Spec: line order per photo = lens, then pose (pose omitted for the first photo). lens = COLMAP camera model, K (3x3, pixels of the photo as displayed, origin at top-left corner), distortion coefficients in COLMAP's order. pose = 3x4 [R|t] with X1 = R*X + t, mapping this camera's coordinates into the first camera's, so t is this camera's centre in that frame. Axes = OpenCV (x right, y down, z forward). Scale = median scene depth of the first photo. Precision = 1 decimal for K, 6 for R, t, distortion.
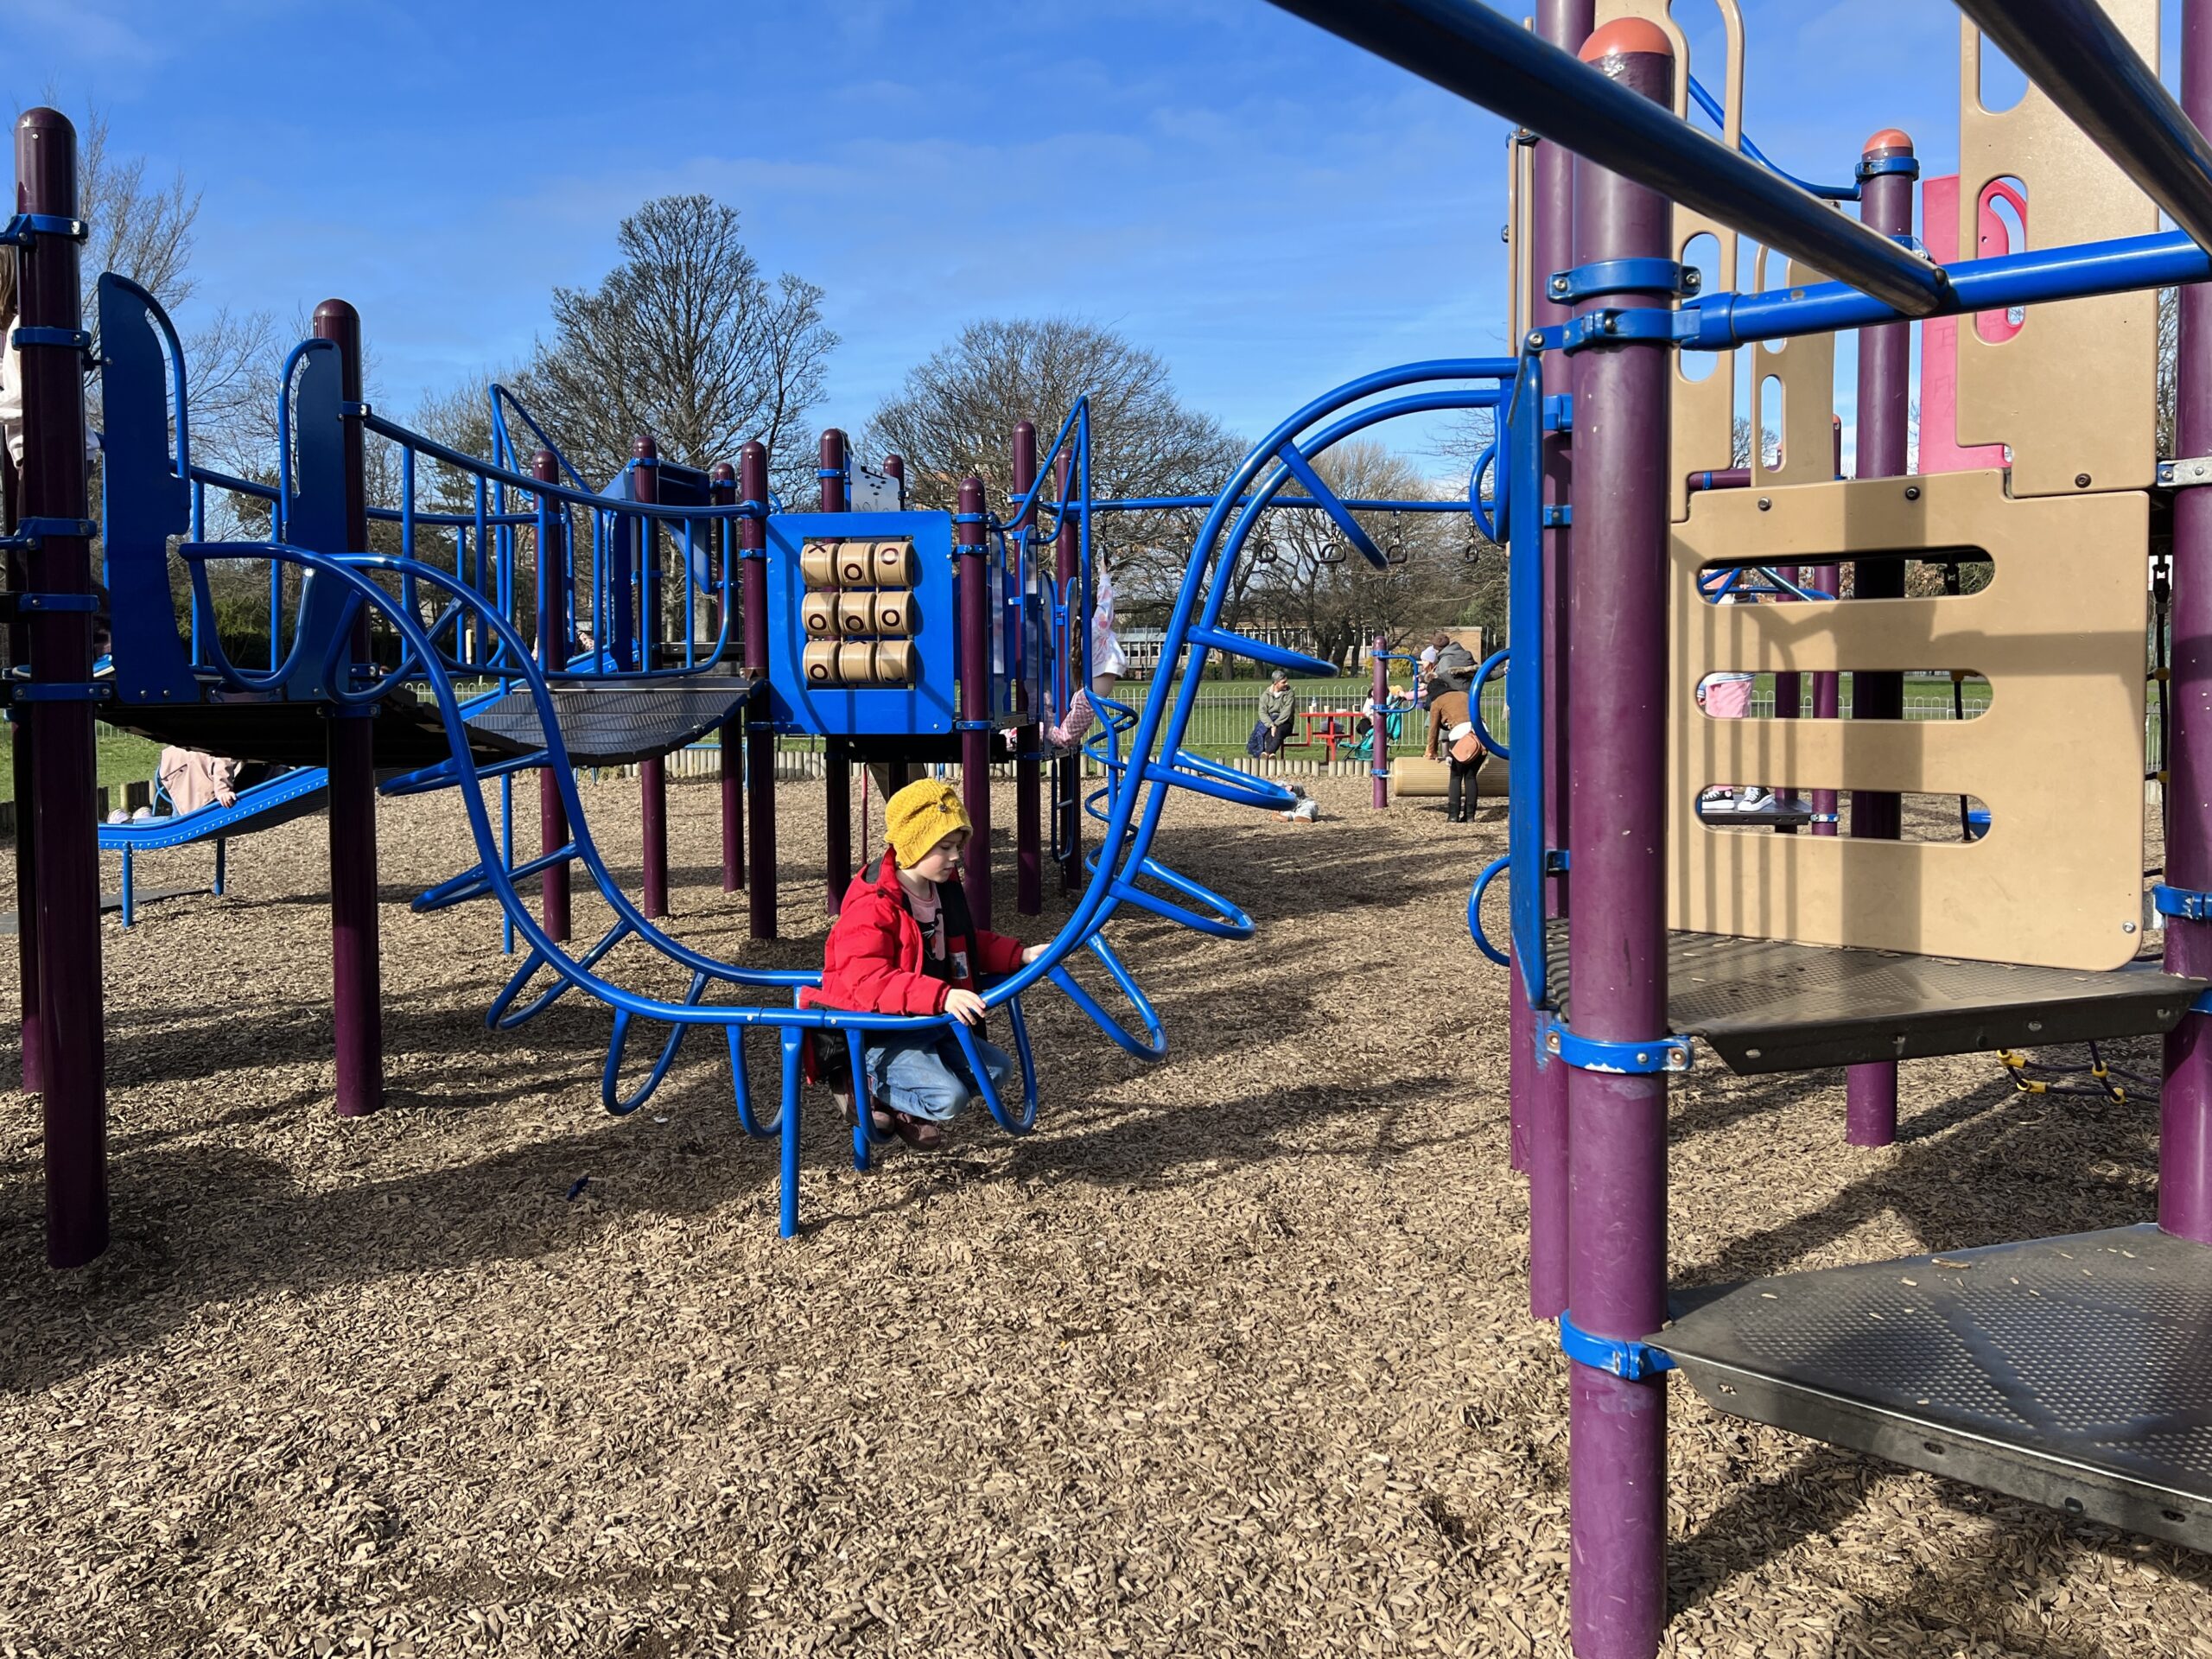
lens RADIAL K [[1652.6, 0, 1090.6], [0, 1652.6, 825.6], [0, 0, 1]] dist [-0.005803, -0.003836]
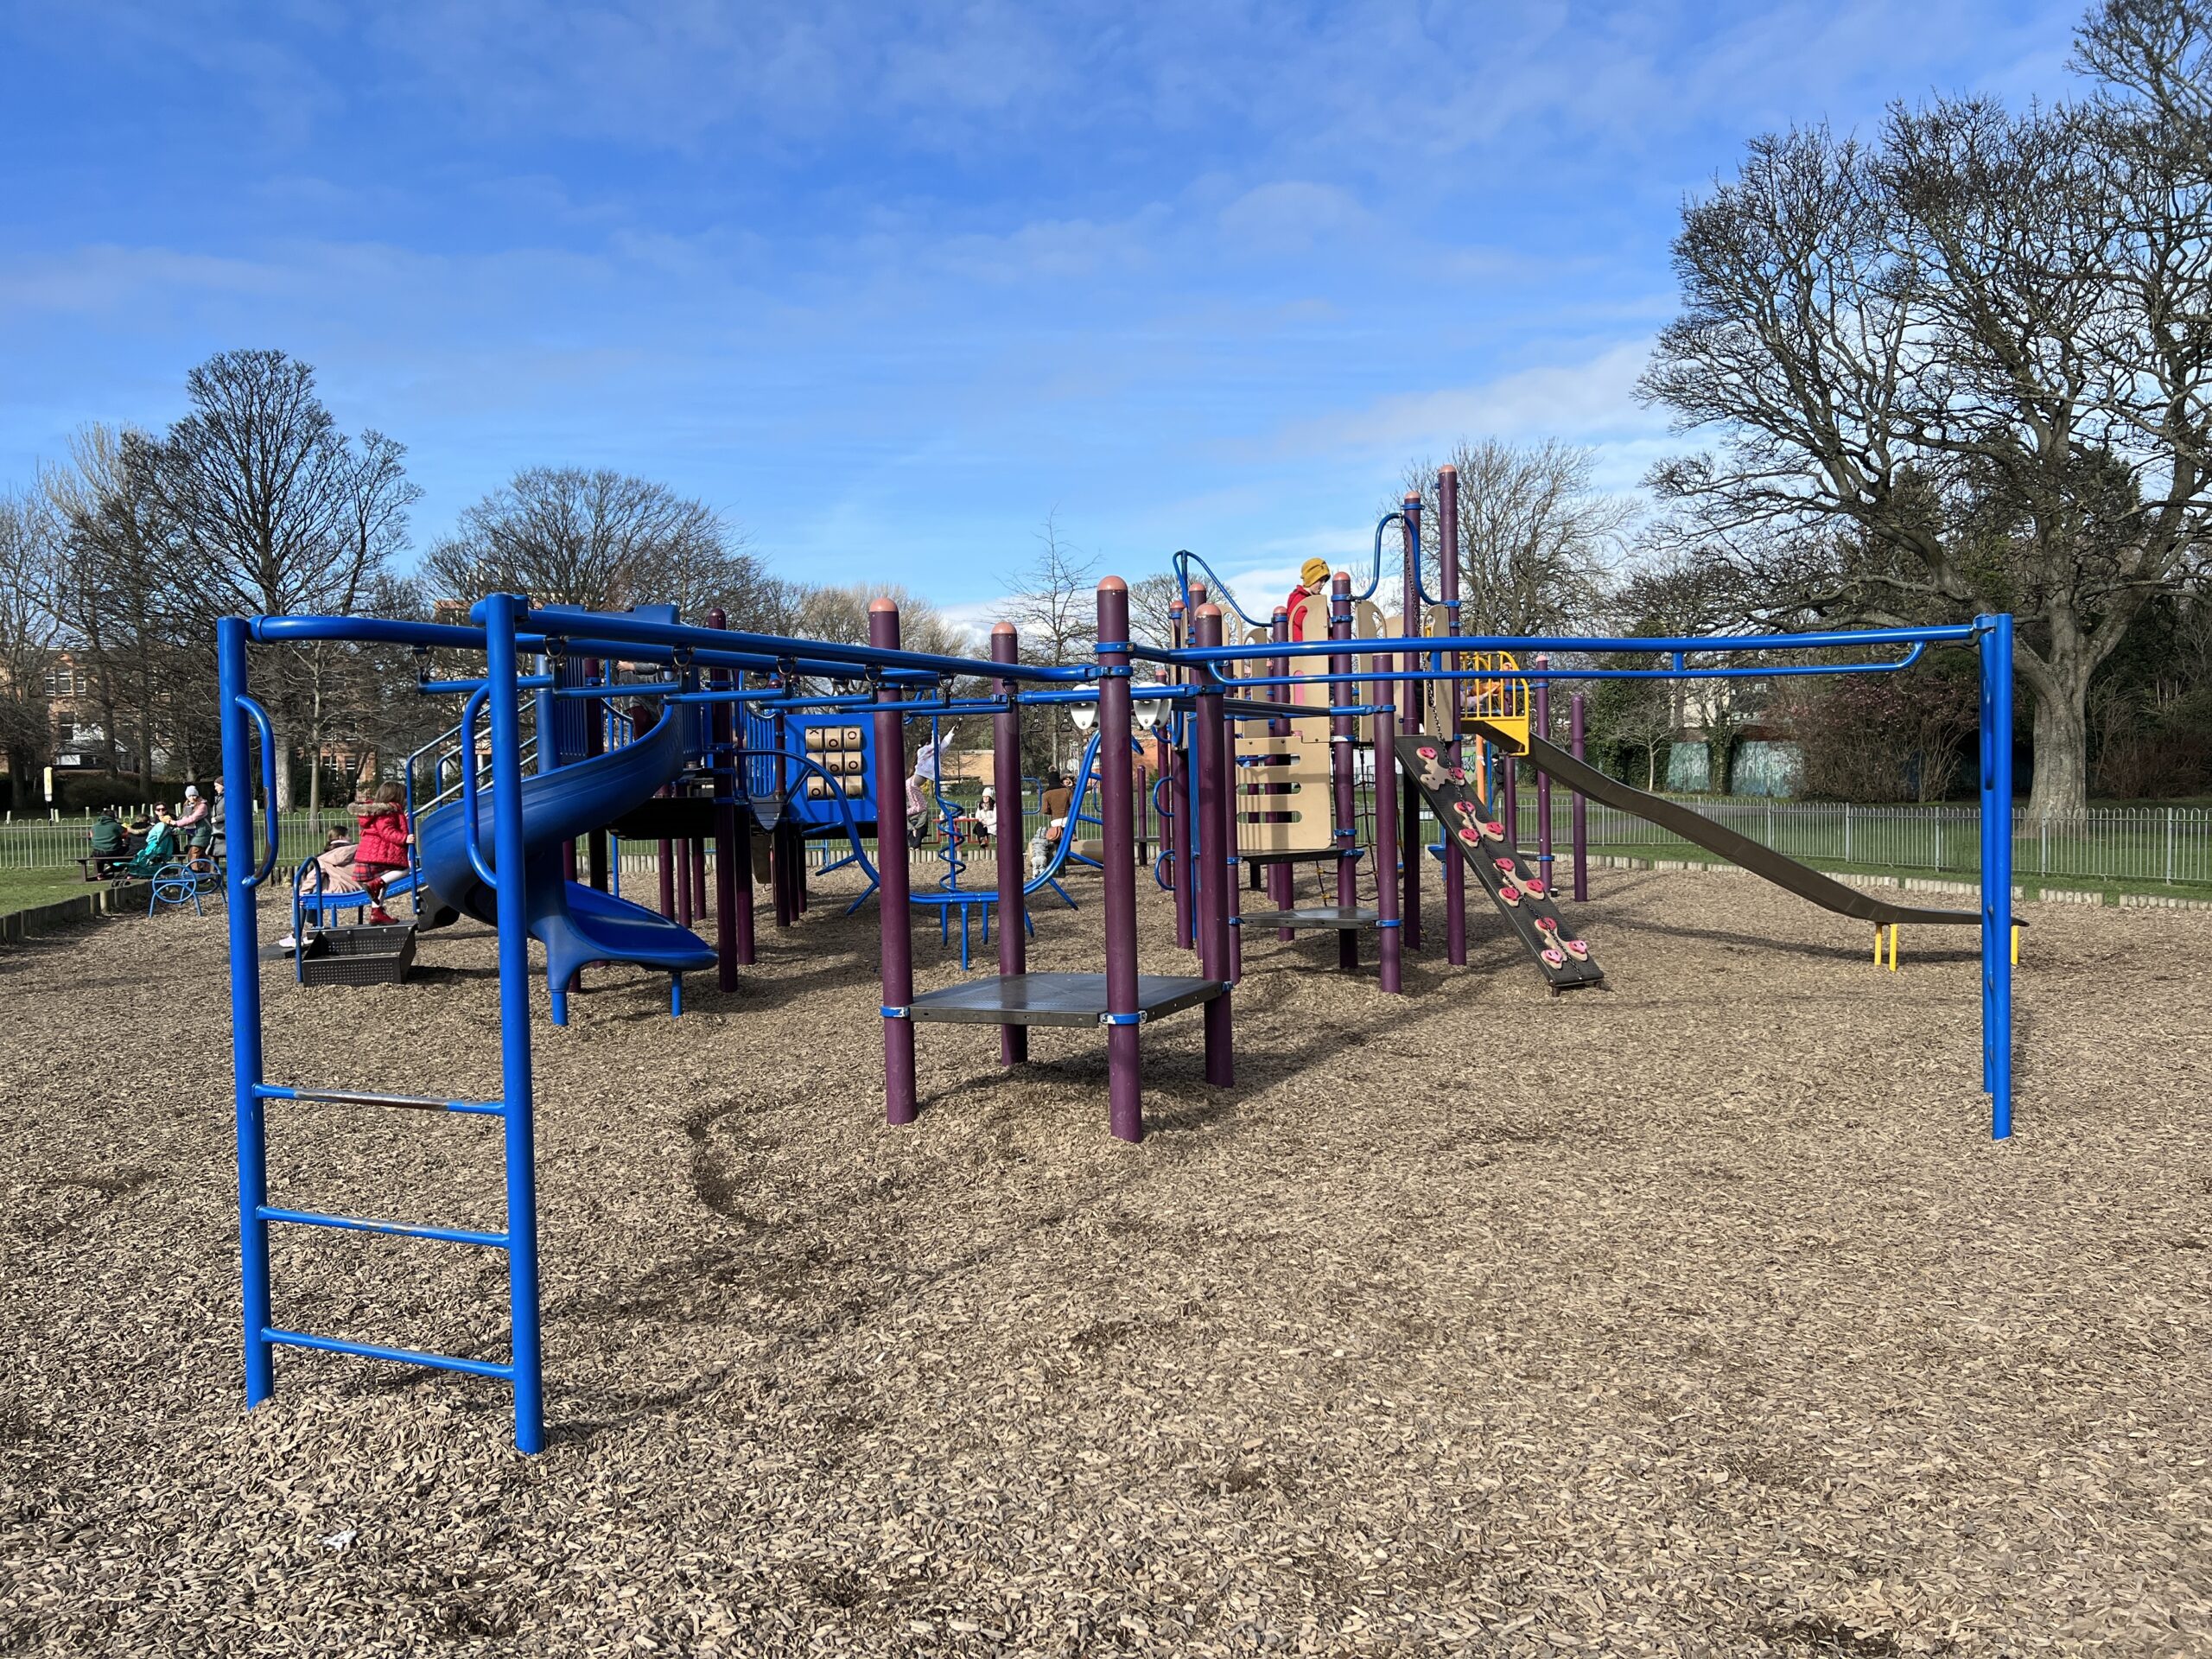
lens RADIAL K [[1648.3, 0, 1106.0], [0, 1648.3, 829.5], [0, 0, 1]] dist [-0.002286, -0.009934]
pose [[0.953762, -0.026471, 0.299394, -0.061703], [0.047556, 0.996857, -0.063358, 0.013957], [-0.296776, 0.074666, 0.952024, -0.146209]]
